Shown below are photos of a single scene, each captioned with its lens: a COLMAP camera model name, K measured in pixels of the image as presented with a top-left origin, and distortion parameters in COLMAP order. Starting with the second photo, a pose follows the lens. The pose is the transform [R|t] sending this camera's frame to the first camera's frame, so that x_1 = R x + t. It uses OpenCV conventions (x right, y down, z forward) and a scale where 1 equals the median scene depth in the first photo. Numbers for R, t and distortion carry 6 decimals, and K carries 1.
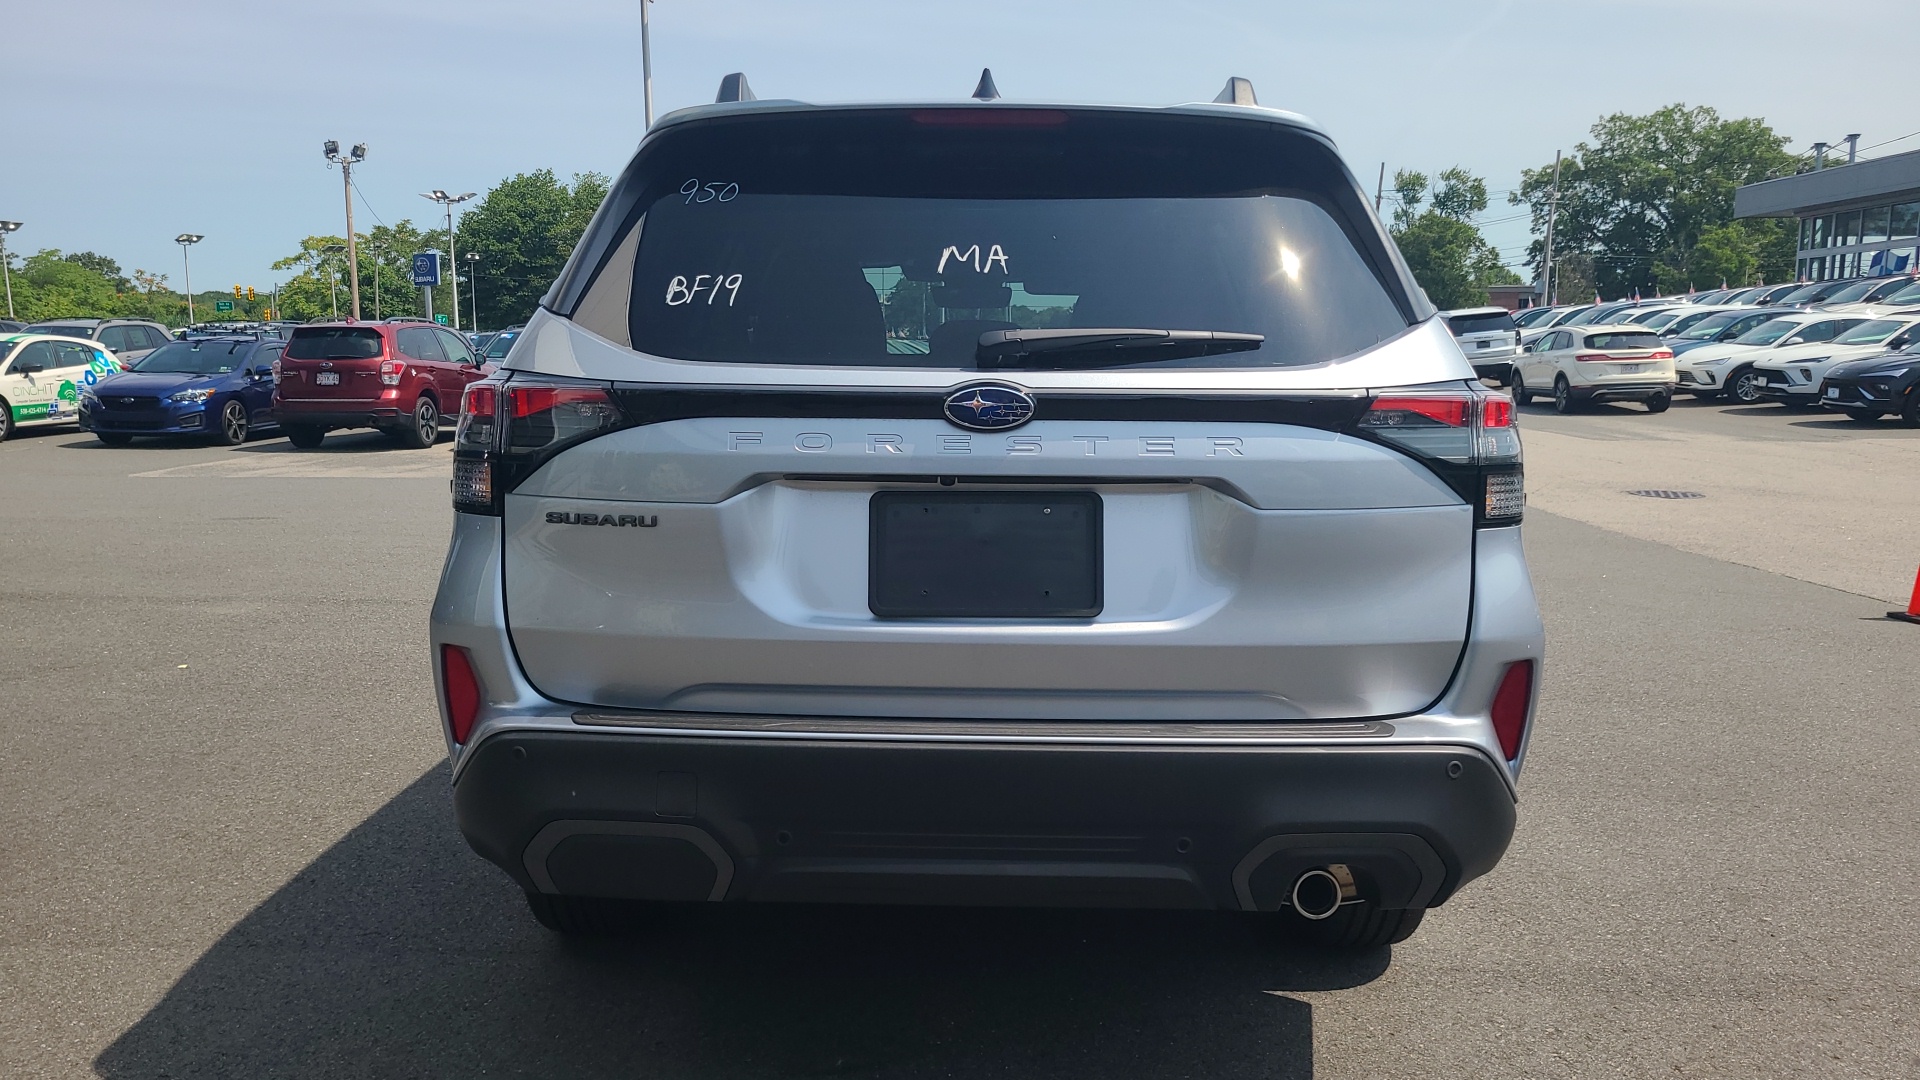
lens RADIAL K [[1467.7, 0, 962.2], [0, 1467.7, 553.6], [0, 0, 1]] dist [0.042186, -0.001373]
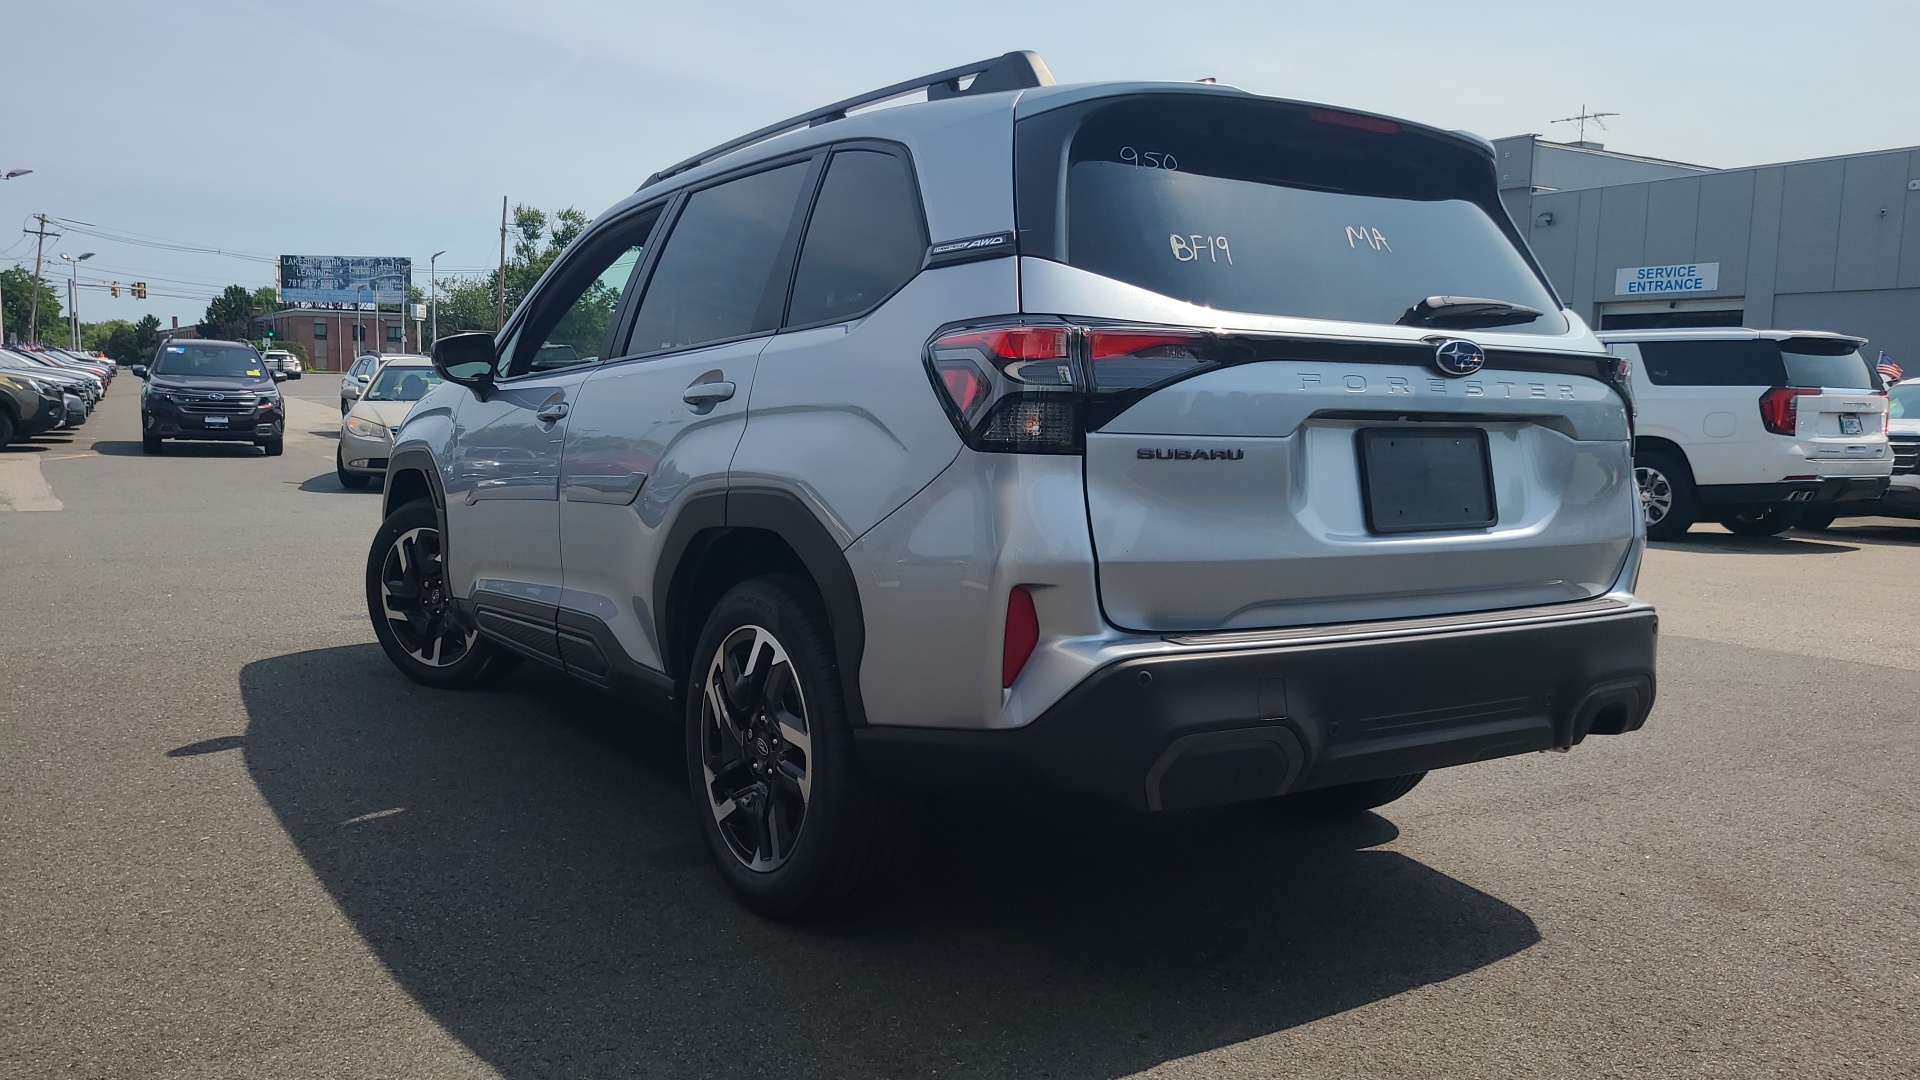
lens RADIAL K [[1448.5, 0, 949.5], [0, 1448.5, 556.9], [0, 0, 1]] dist [0.049651, -0.003717]
pose [[0.825999, -0.048021, 0.561623, -0.955406], [0.058882, 0.998264, -0.001244, 0.041081], [-0.560588, 0.034097, 0.827392, 0.215124]]
